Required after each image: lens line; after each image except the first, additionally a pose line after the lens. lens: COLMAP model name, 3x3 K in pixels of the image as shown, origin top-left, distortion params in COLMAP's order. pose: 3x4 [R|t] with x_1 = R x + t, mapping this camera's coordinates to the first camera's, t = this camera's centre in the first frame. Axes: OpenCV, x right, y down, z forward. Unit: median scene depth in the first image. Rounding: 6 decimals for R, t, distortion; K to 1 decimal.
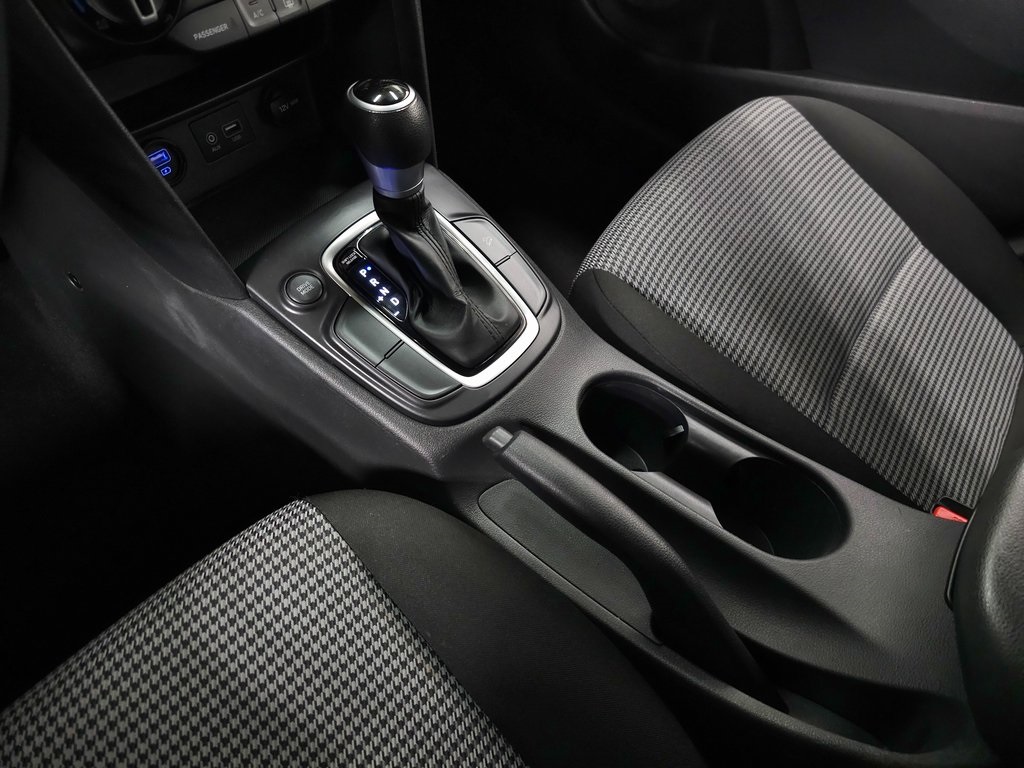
lens RADIAL K [[696.1, 0, 512.0], [0, 696.1, 384.0], [0, 0, 1]] dist [-0.009534, -0.004229]
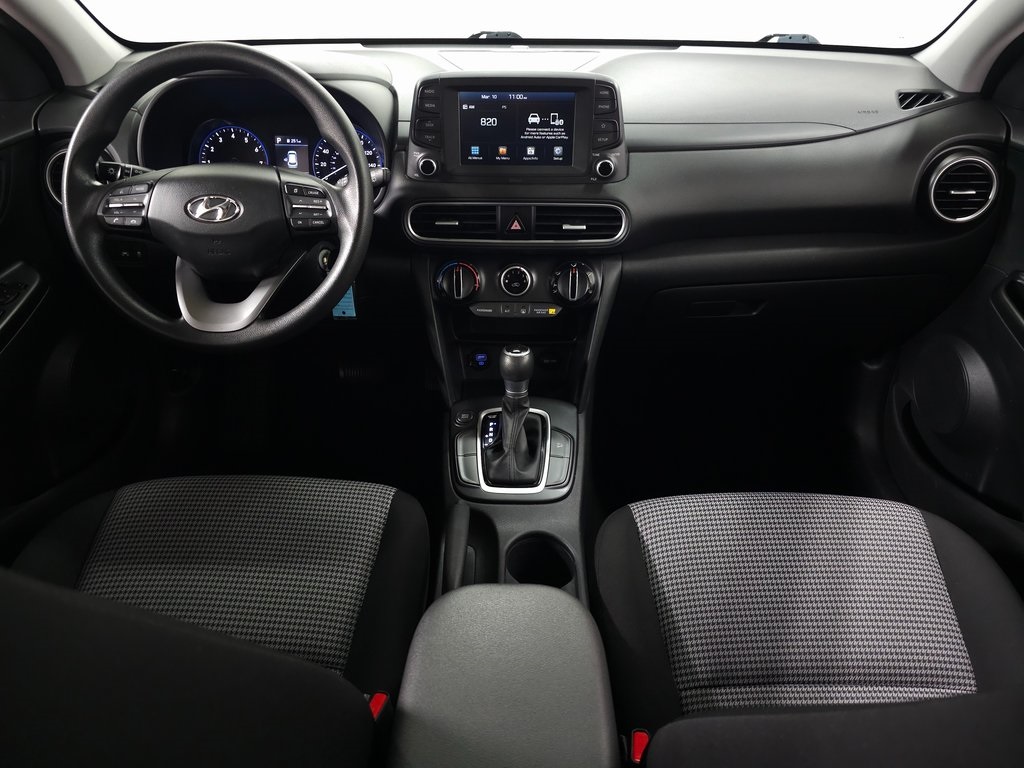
lens RADIAL K [[671.5, 0, 512.0], [0, 671.5, 384.0], [0, 0, 1]] dist [0.043315, -0.041418]
pose [[0.588173, 0.316795, -0.744106, 1.279022], [-0.613215, 0.774570, -0.154946, 0.020022], [0.527277, 0.547432, 0.649844, -0.335875]]
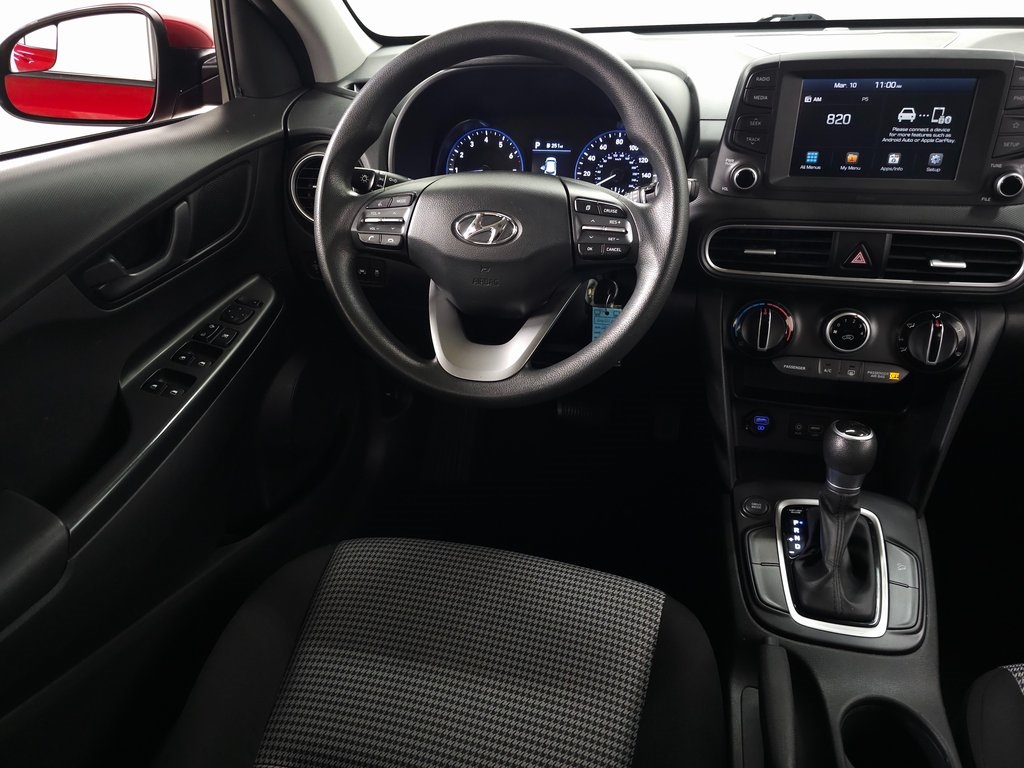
lens RADIAL K [[682.7, 0, 516.4], [0, 682.7, 373.3], [0, 0, 1]] dist [0.072463, -0.089591]
pose [[0.386800, 0.332987, -0.859945, 0.752126], [-0.696515, 0.716649, -0.035790, 0.089006], [0.604361, 0.612808, 0.509131, -0.351804]]
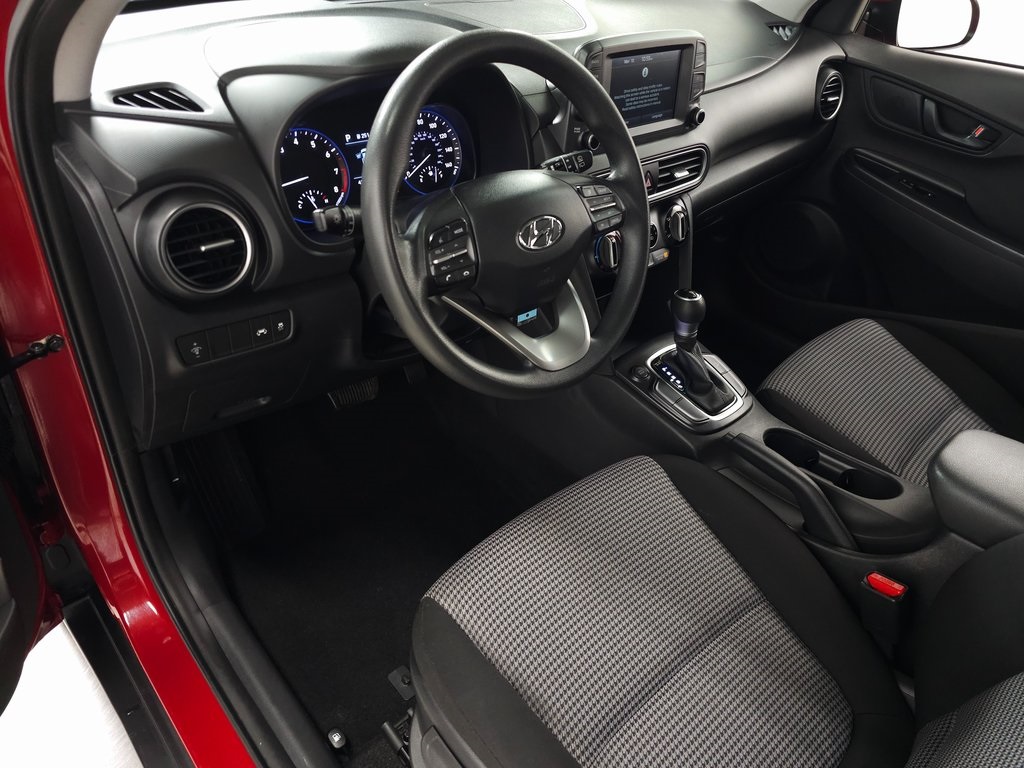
lens RADIAL K [[682.7, 0, 516.4], [0, 682.7, 373.3], [0, 0, 1]] dist [0.072463, -0.089591]
pose [[0.984180, 0.060706, -0.166448, -0.315109], [-0.113015, 0.938621, -0.325912, 0.630725], [0.136447, 0.339567, 0.930632, -1.128564]]
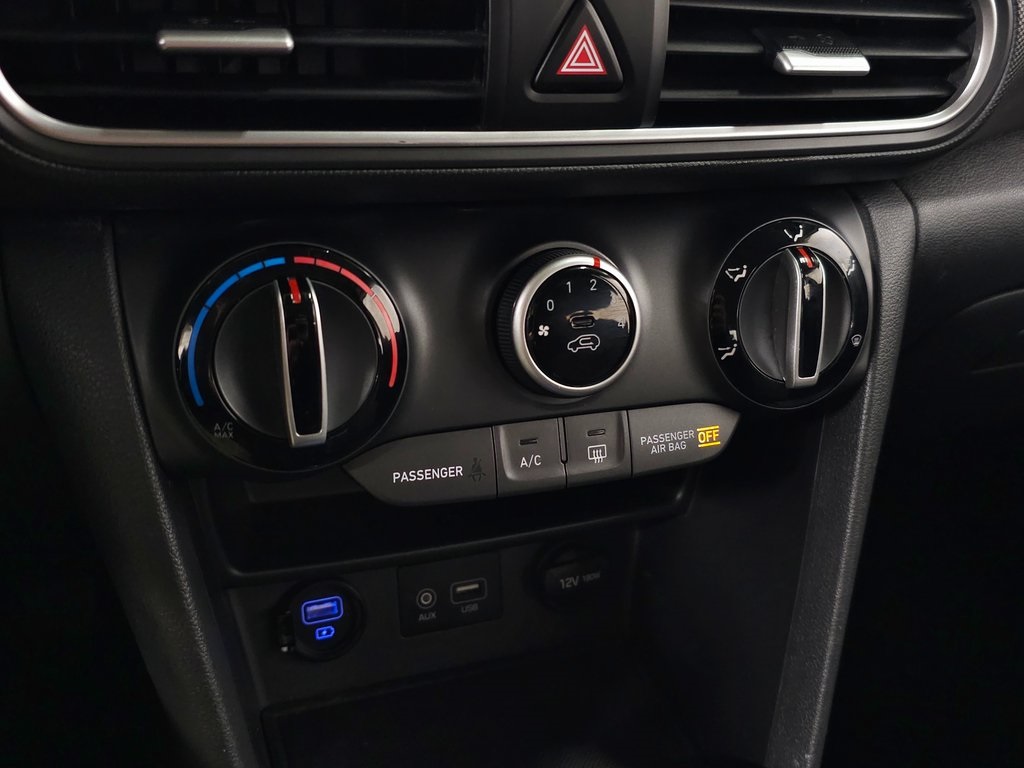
lens RADIAL K [[1029.4, 0, 512.0], [0, 1029.4, 384.0], [0, 0, 1]] dist [0.035290, -0.009641]
pose [[0.856651, 0.221862, -0.465754, -0.022143], [-0.414035, 0.834258, -0.364126, -0.250778], [0.307773, 0.504768, 0.806527, 0.285404]]
